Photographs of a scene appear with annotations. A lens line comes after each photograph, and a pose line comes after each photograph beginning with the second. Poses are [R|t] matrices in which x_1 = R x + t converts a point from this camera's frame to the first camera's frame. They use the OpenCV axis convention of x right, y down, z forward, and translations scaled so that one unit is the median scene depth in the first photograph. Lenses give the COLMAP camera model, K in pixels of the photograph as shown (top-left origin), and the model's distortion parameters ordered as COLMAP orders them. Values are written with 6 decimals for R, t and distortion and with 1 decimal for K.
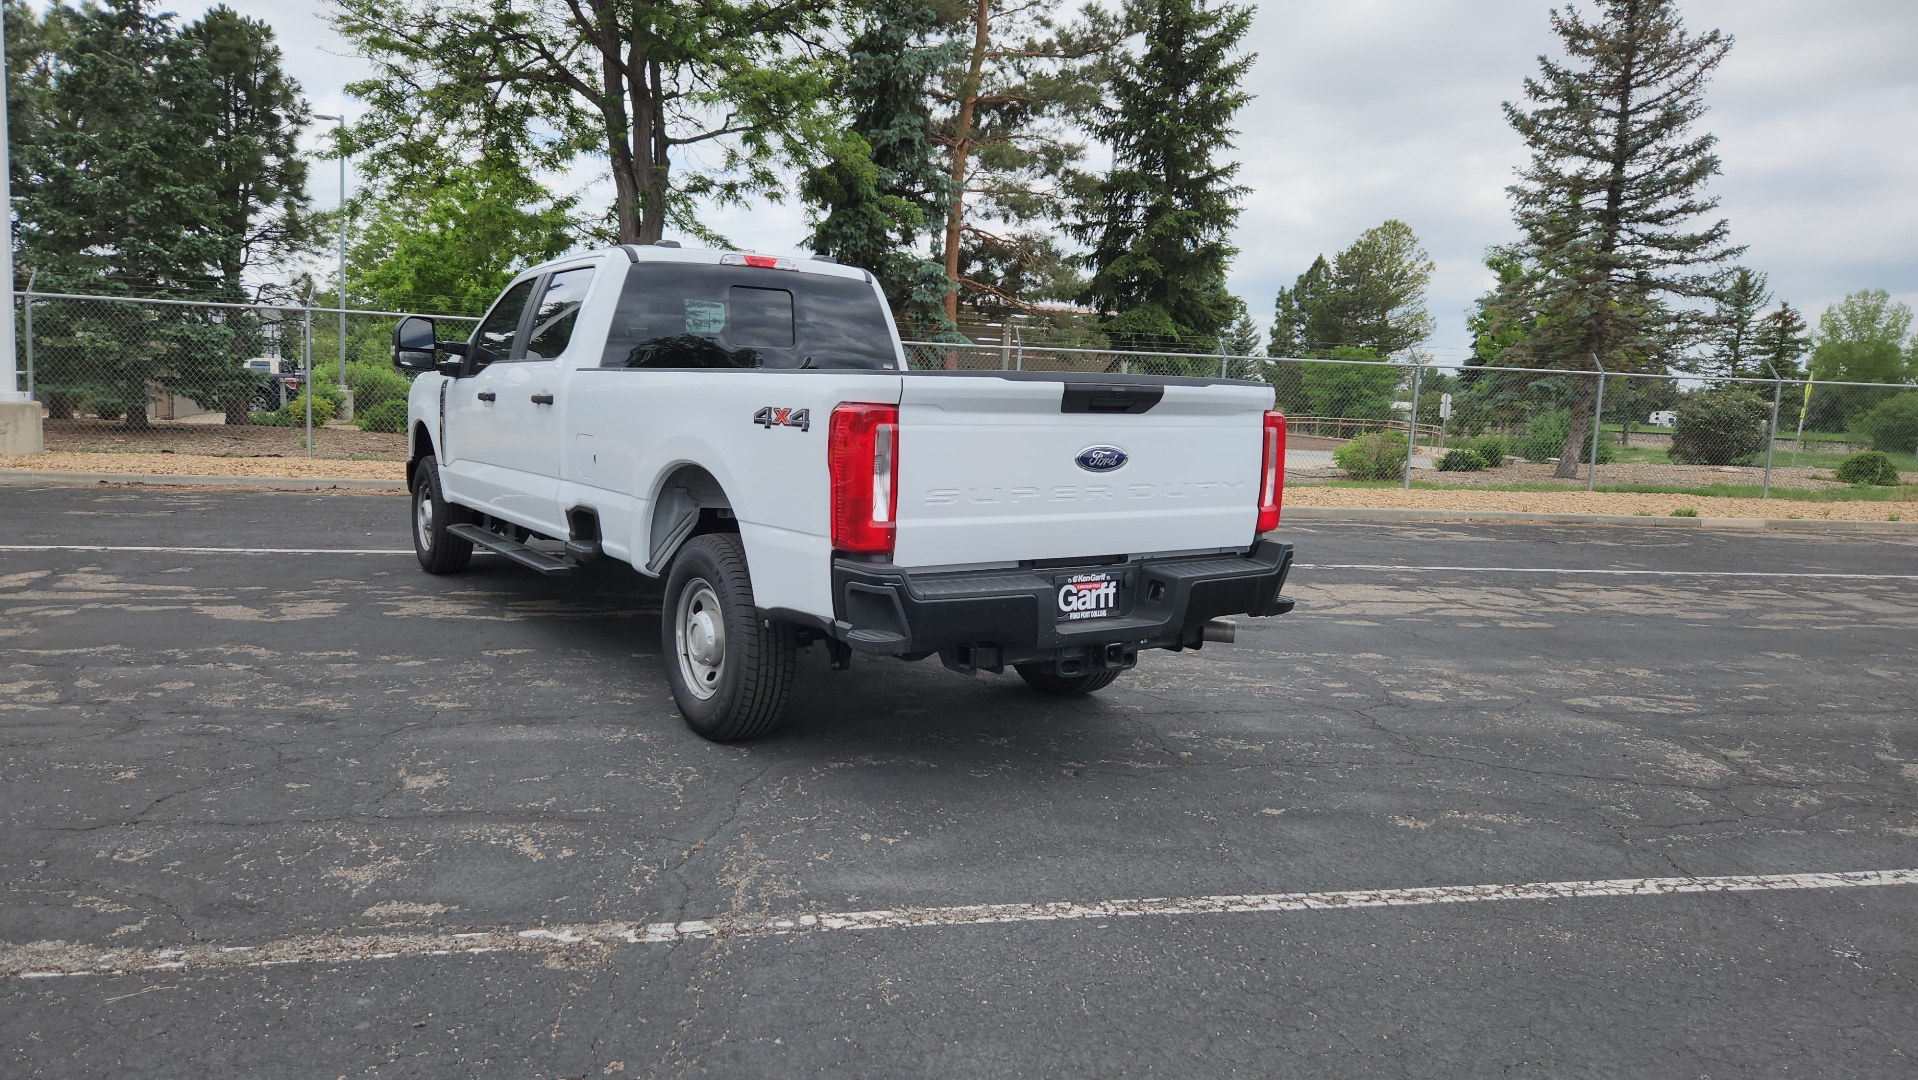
lens RADIAL K [[1276.5, 0, 932.8], [0, 1276.5, 538.0], [0, 0, 1]] dist [0.075348, -0.063795]
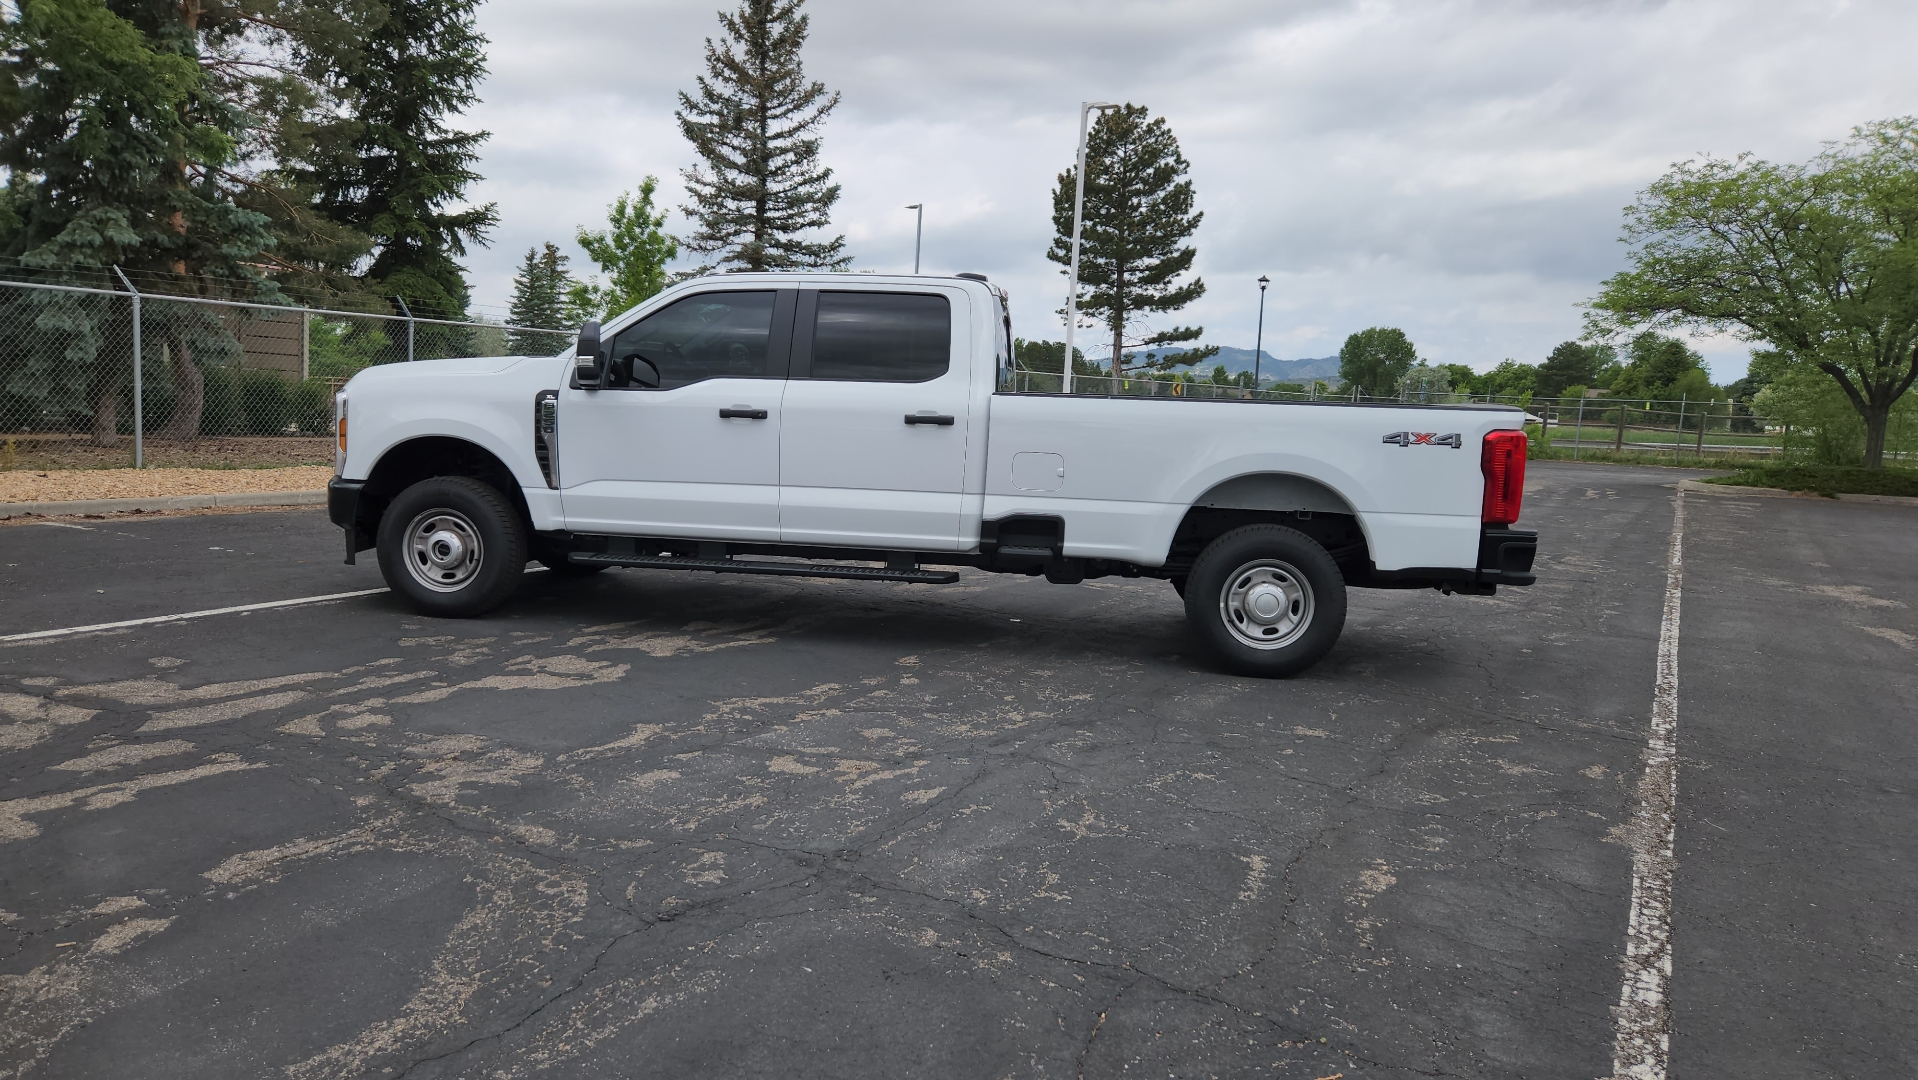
lens RADIAL K [[1282.1, 0, 923.1], [0, 1282.1, 534.4], [0, 0, 1]] dist [0.076350, -0.068608]
pose [[0.660213, -0.093333, 0.745257, -0.411916], [0.067990, 0.995602, 0.064454, -0.030521], [-0.747995, 0.008117, 0.663655, 0.110832]]
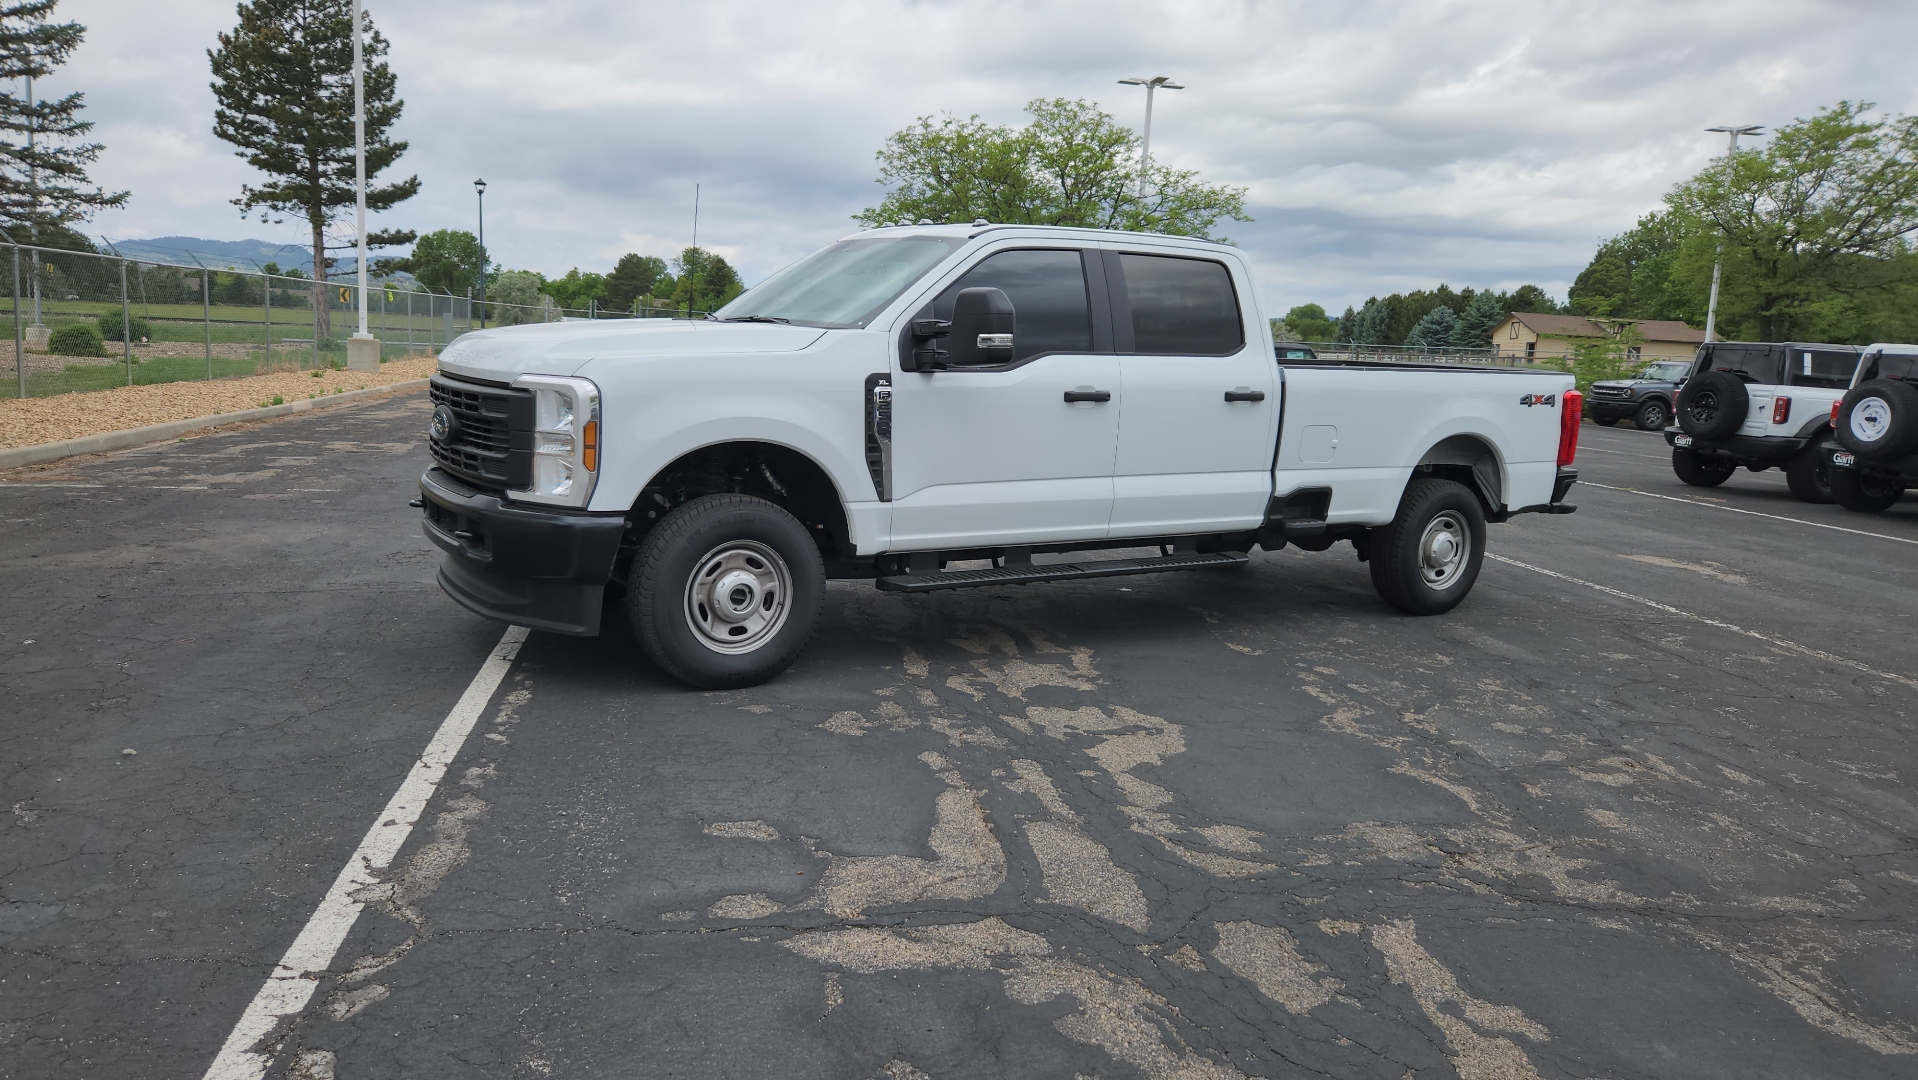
lens RADIAL K [[1288.3, 0, 913.6], [0, 1288.3, 536.8], [0, 0, 1]] dist [0.071596, -0.057014]
pose [[0.031560, -0.188660, 0.981535, -0.497519], [0.067891, 0.980161, 0.186213, -0.077285], [-0.997193, 0.060760, 0.043743, 0.454866]]
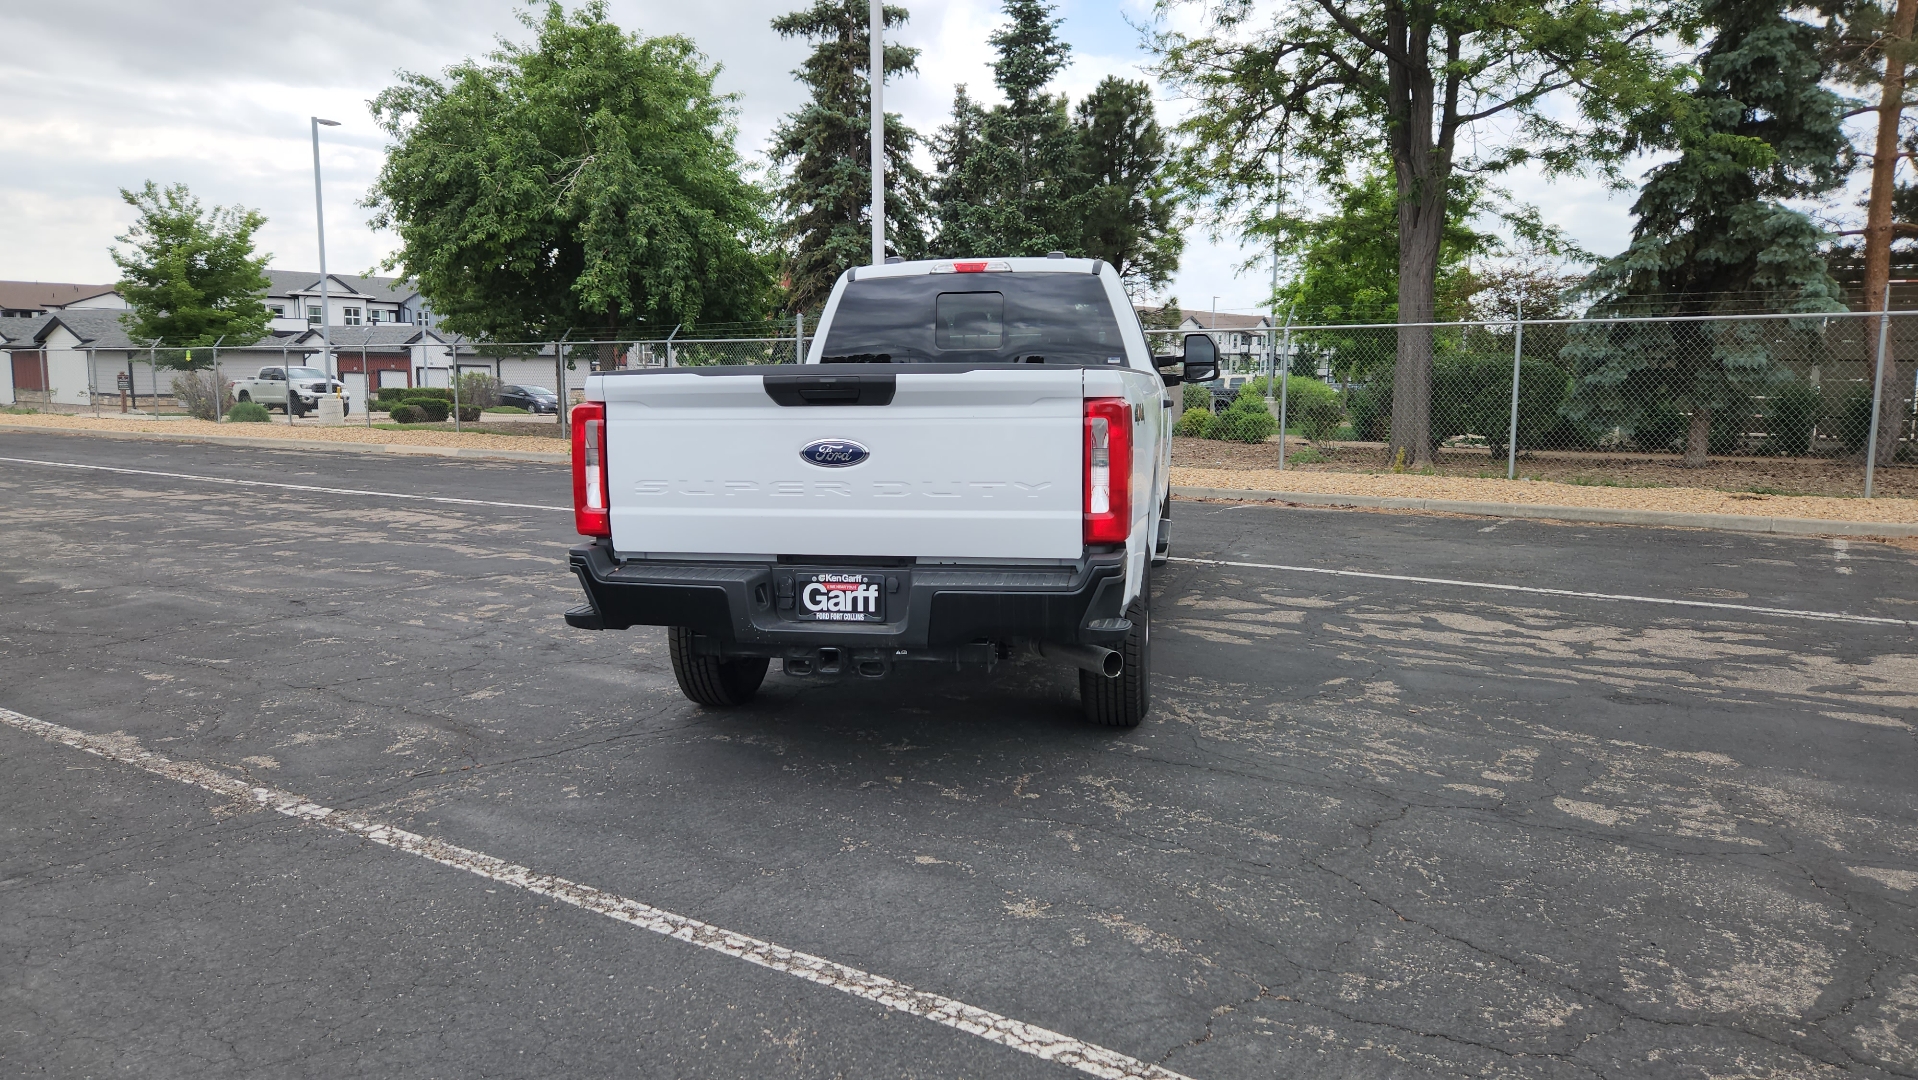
lens RADIAL K [[1278.8, 0, 916.4], [0, 1278.8, 525.9], [0, 0, 1]] dist [0.075155, -0.065078]
pose [[0.700963, 0.041402, -0.711995, 0.222472], [-0.052673, 0.998592, 0.006211, -0.004526], [0.711250, 0.033150, 0.702157, 0.097377]]
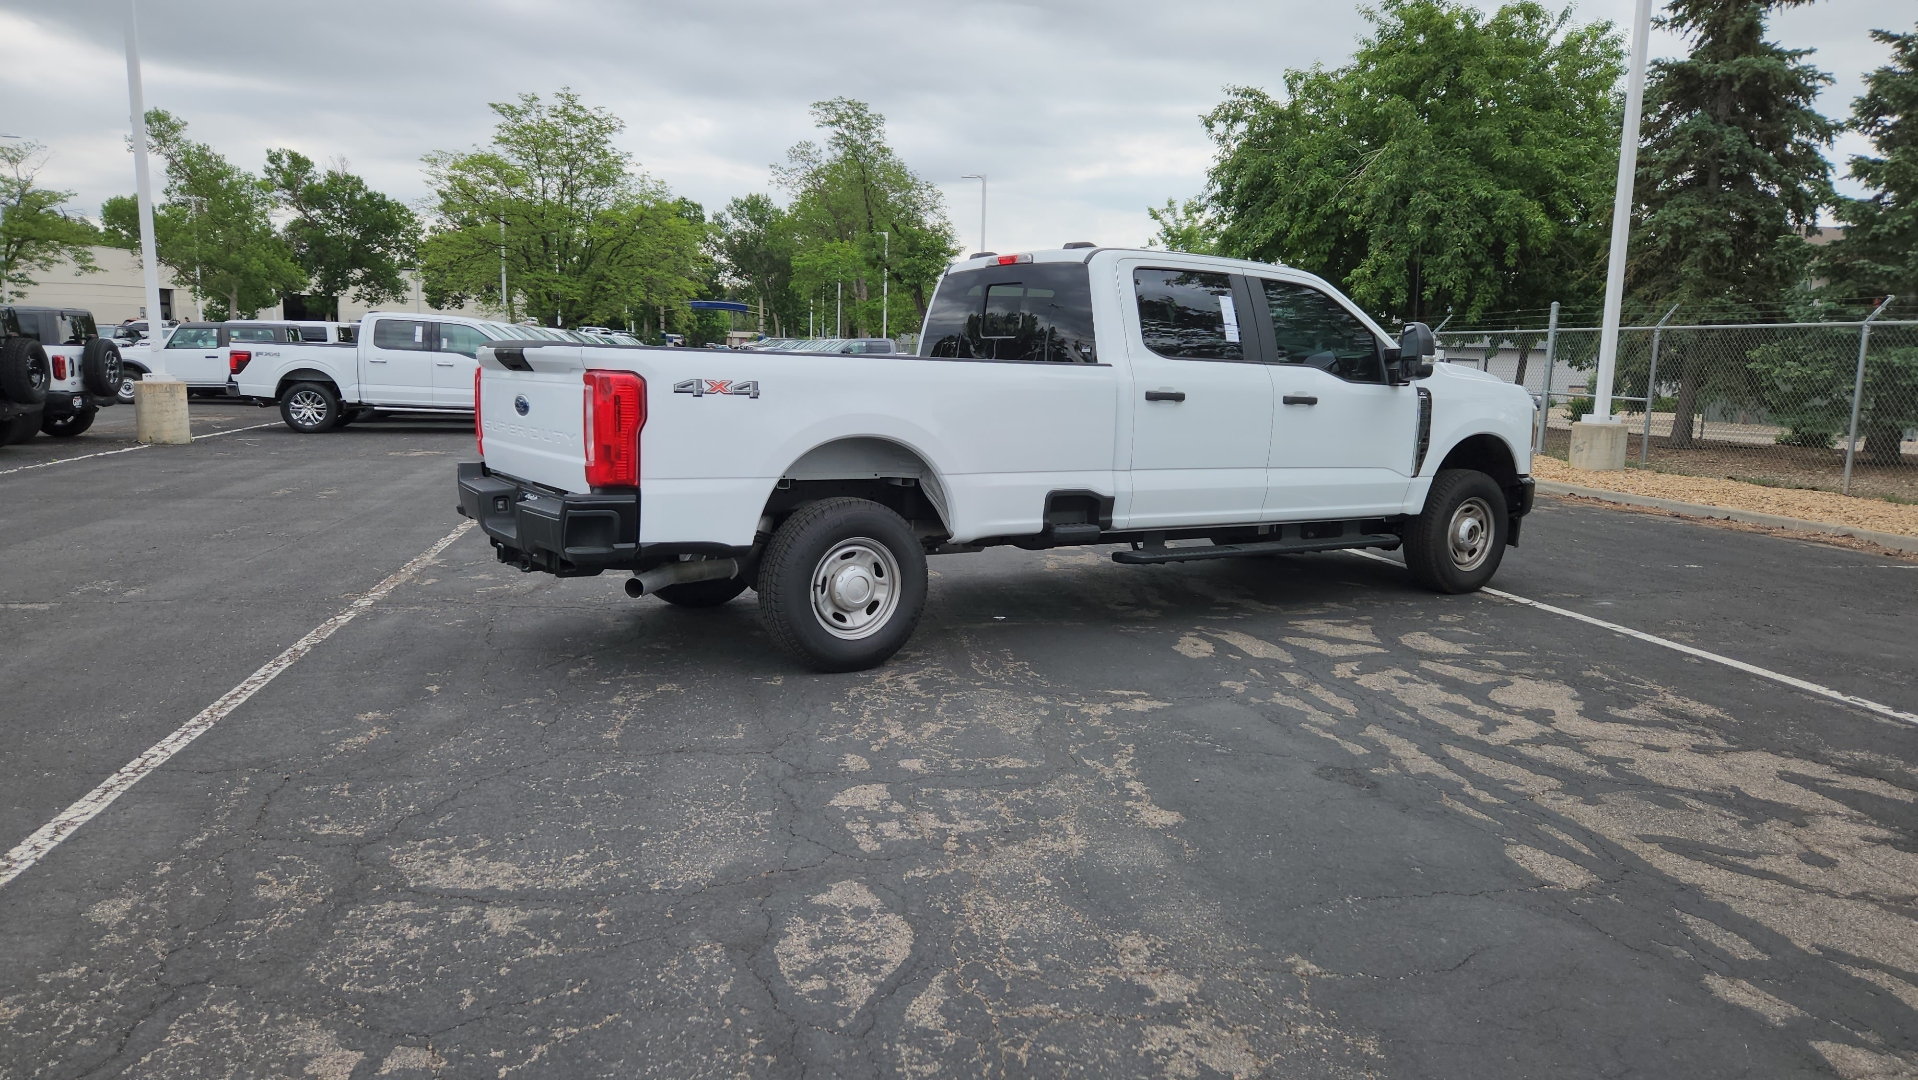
lens RADIAL K [[1276.0, 0, 921.2], [0, 1276.0, 536.5], [0, 0, 1]] dist [0.073694, -0.057348]
pose [[-0.011085, 0.098237, -0.995101, 0.378411], [-0.142394, 0.984866, 0.098813, -0.030642], [0.989748, 0.142792, 0.003071, 0.369179]]
